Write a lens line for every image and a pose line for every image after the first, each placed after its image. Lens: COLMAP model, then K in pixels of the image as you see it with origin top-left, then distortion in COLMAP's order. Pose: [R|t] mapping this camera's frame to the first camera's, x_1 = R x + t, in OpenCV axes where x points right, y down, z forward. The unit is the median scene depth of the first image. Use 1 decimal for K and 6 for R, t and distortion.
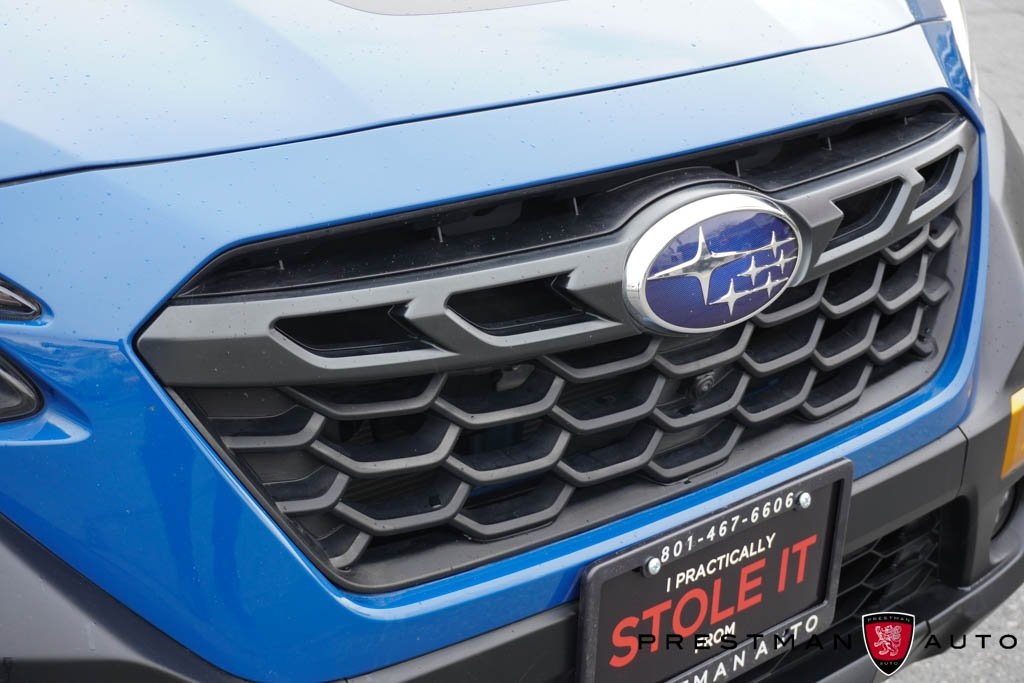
lens RADIAL K [[1957.2, 0, 512.0], [0, 1957.2, 341.5], [0, 0, 1]] dist [-0.002670, -0.001328]
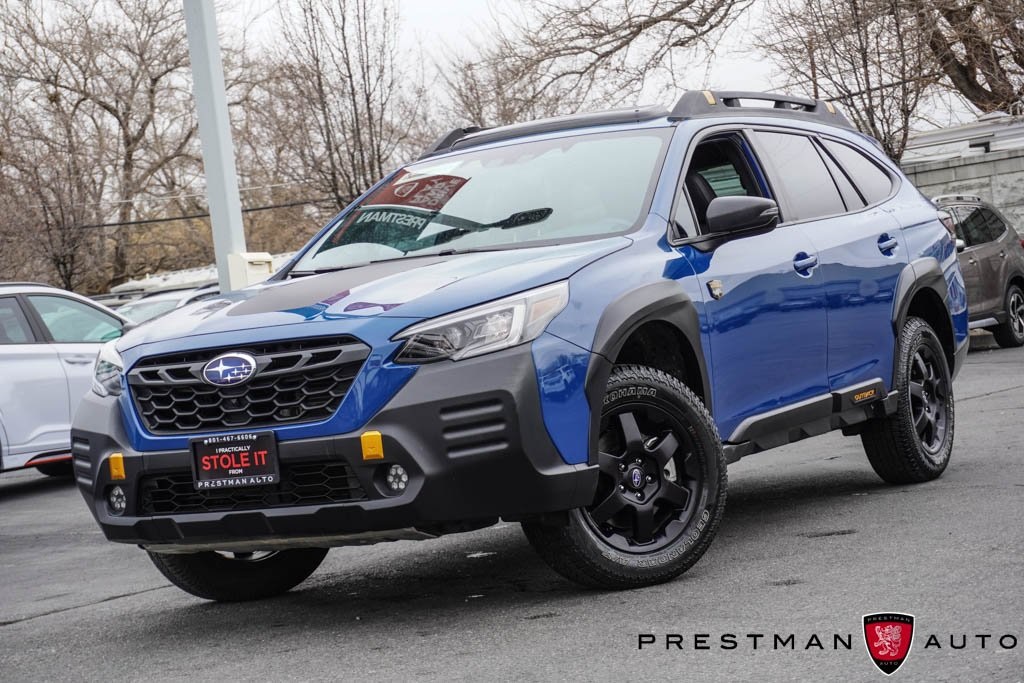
lens RADIAL K [[2230.9, 0, 512.0], [0, 2230.9, 341.5], [0, 0, 1]] dist [0.067951, 0.098777]
pose [[0.289694, -0.063489, -0.955011, 4.538976], [-0.215665, 0.967808, -0.129759, 0.364691], [0.932505, 0.243553, 0.266676, 0.297668]]
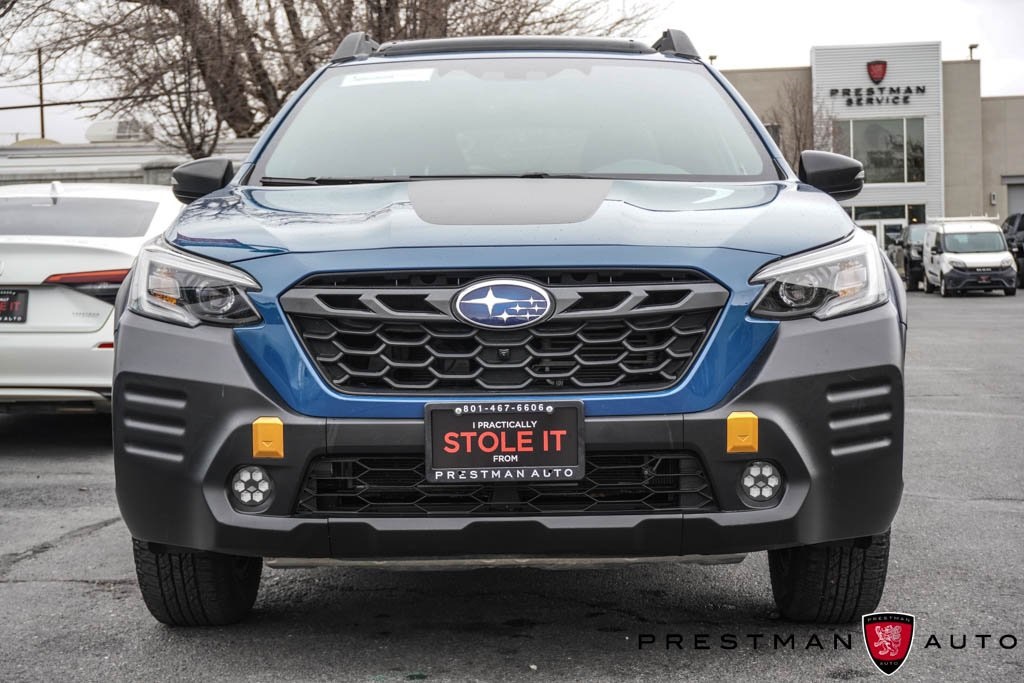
lens RADIAL K [[1788.3, 0, 512.0], [0, 1788.3, 341.5], [0, 0, 1]] dist [-0.015877, -0.019257]
pose [[0.715900, -0.018950, -0.697946, 1.763175], [-0.202674, 0.950949, -0.233707, 0.559418], [0.668140, 0.308767, 0.676944, -0.603511]]
